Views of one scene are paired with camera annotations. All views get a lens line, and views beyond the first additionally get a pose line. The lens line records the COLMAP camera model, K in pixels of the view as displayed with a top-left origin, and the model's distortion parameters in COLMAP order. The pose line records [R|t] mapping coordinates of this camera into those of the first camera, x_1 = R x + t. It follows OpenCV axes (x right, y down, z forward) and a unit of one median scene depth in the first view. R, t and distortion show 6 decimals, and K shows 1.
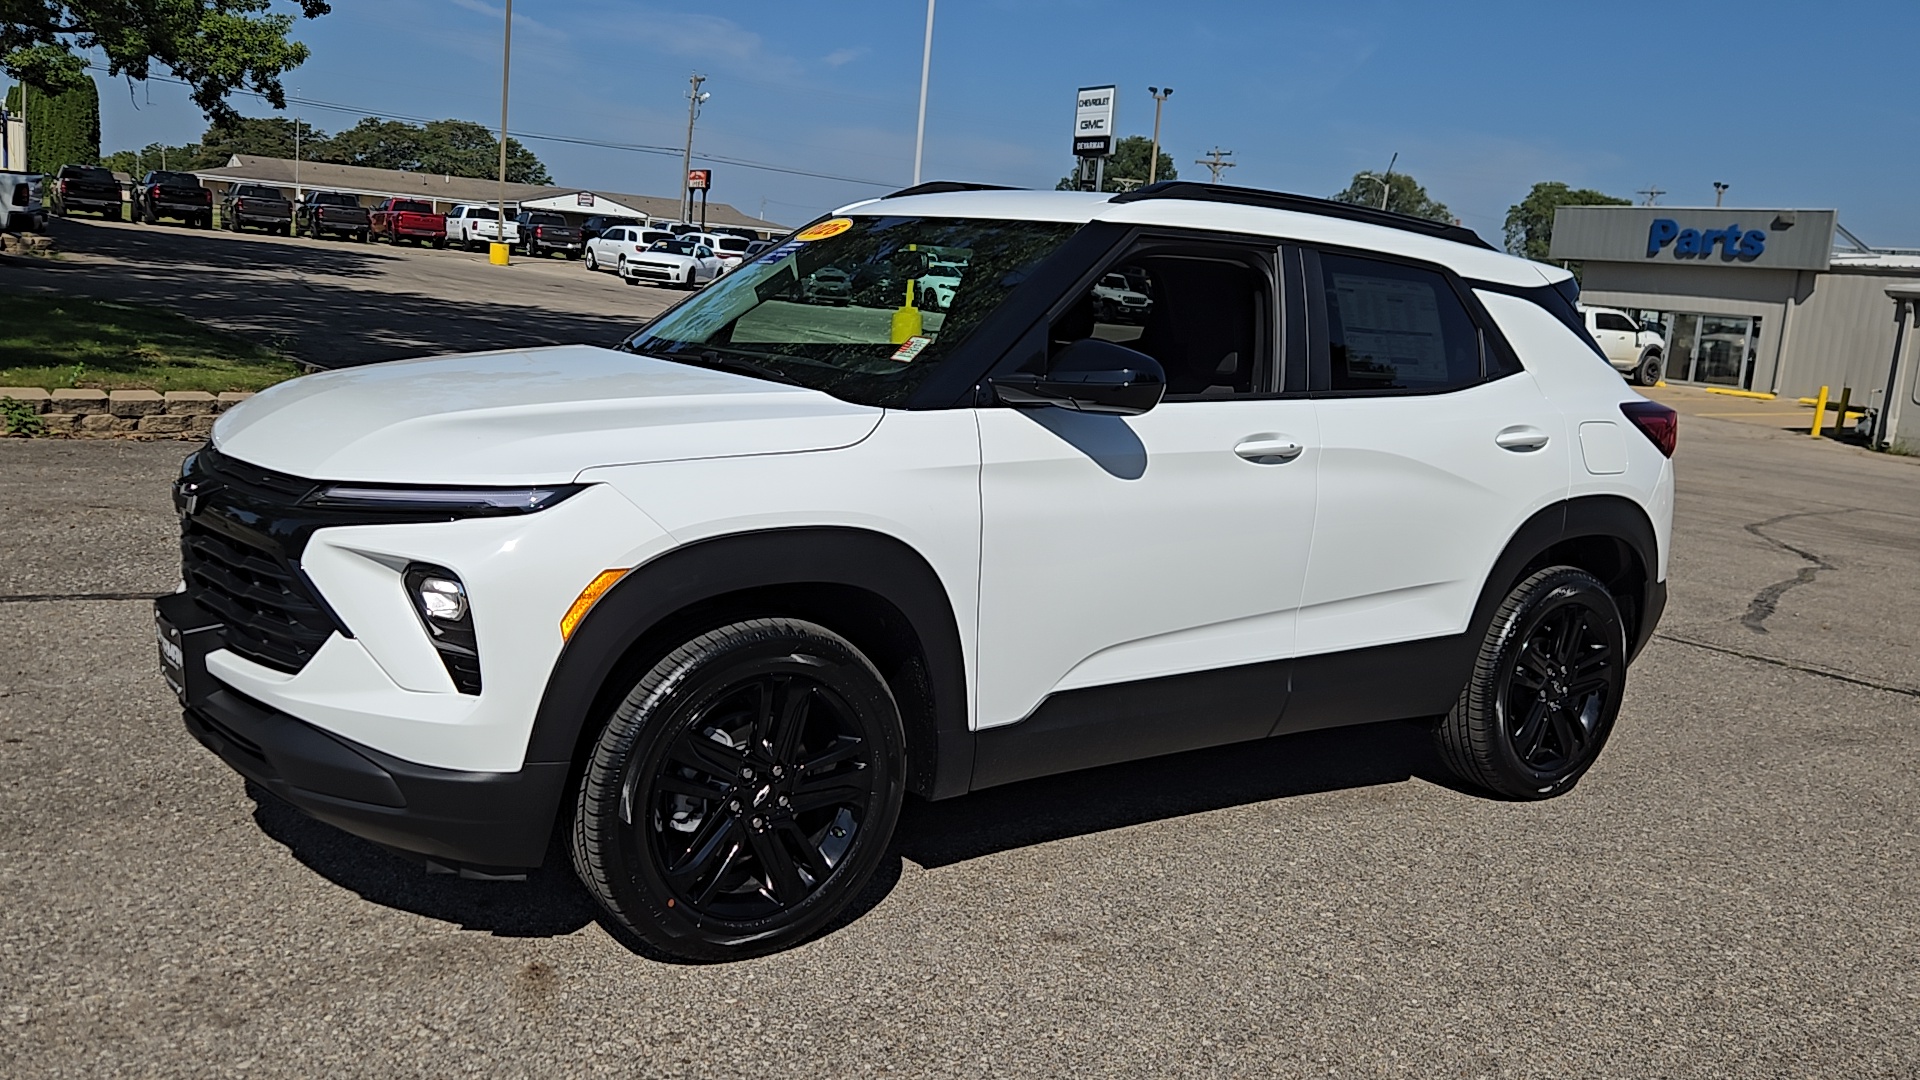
lens RADIAL K [[1600.7, 0, 951.7], [0, 1600.7, 534.8], [0, 0, 1]] dist [0.014319, -0.002714]
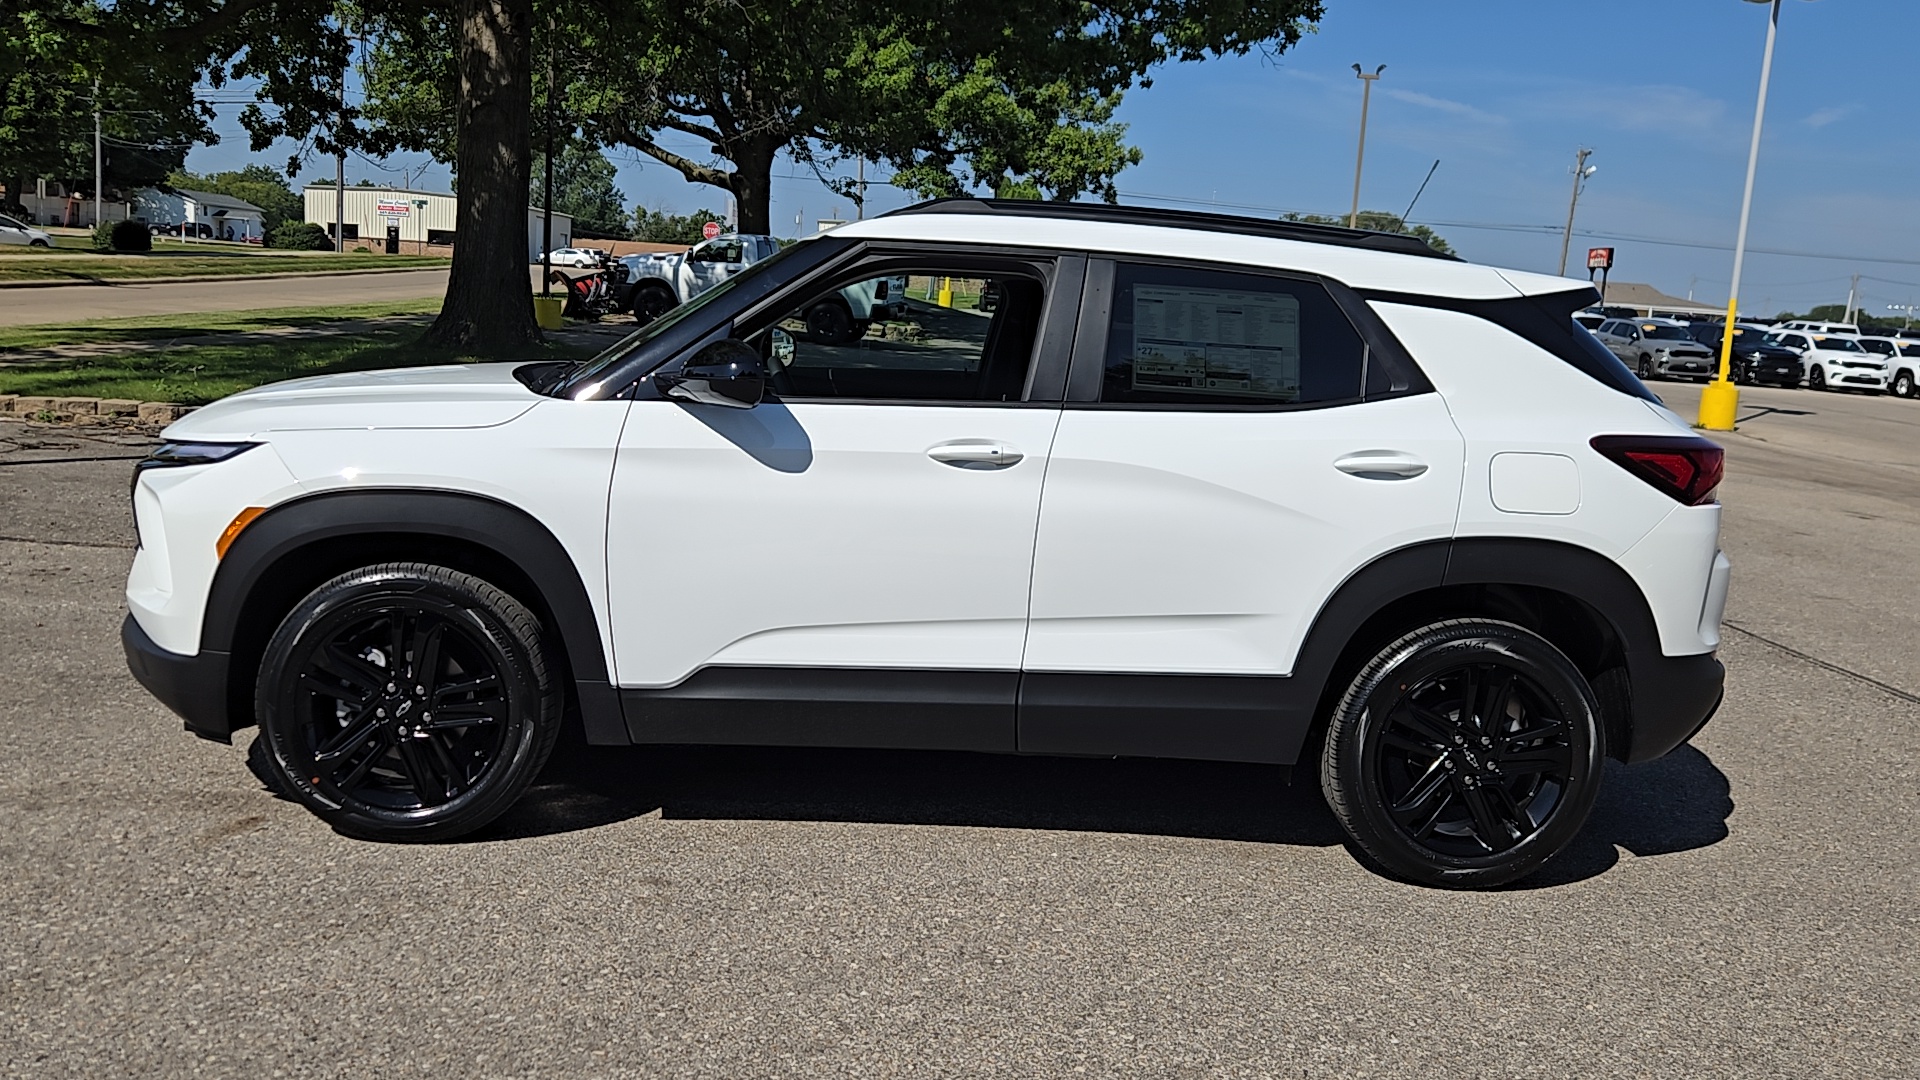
lens RADIAL K [[1615.1, 0, 955.9], [0, 1615.1, 515.9], [0, 0, 1]] dist [0.015032, 0.001752]
pose [[0.848756, 0.044617, -0.526898, 0.634058], [-0.079642, 0.995854, -0.043964, 0.026921], [0.522752, 0.079278, 0.848791, 0.118284]]
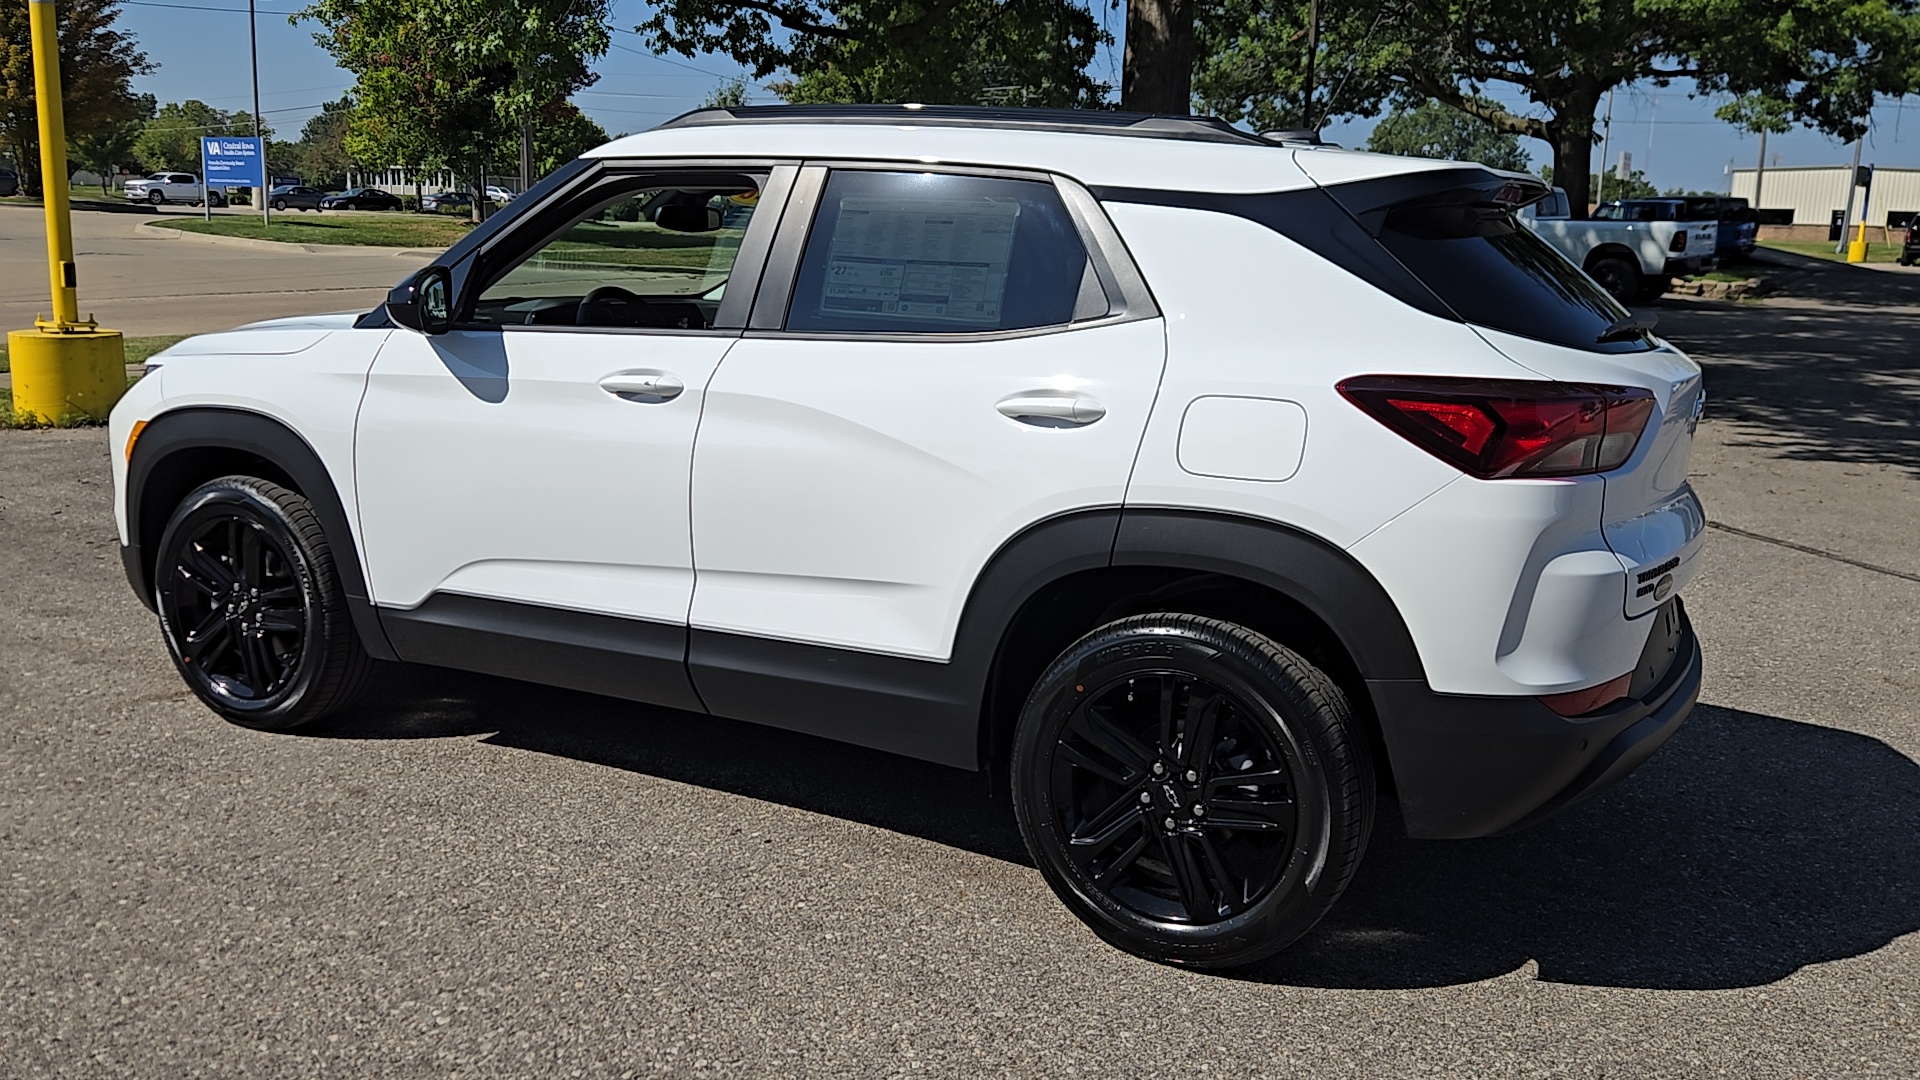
lens RADIAL K [[1607.9, 0, 952.8], [0, 1607.9, 527.7], [0, 0, 1]] dist [0.004334, -0.009185]
pose [[0.446851, 0.101315, -0.888853, 0.976484], [-0.137027, 0.989594, 0.043911, -0.033090], [0.884052, 0.102175, 0.456083, 0.650672]]
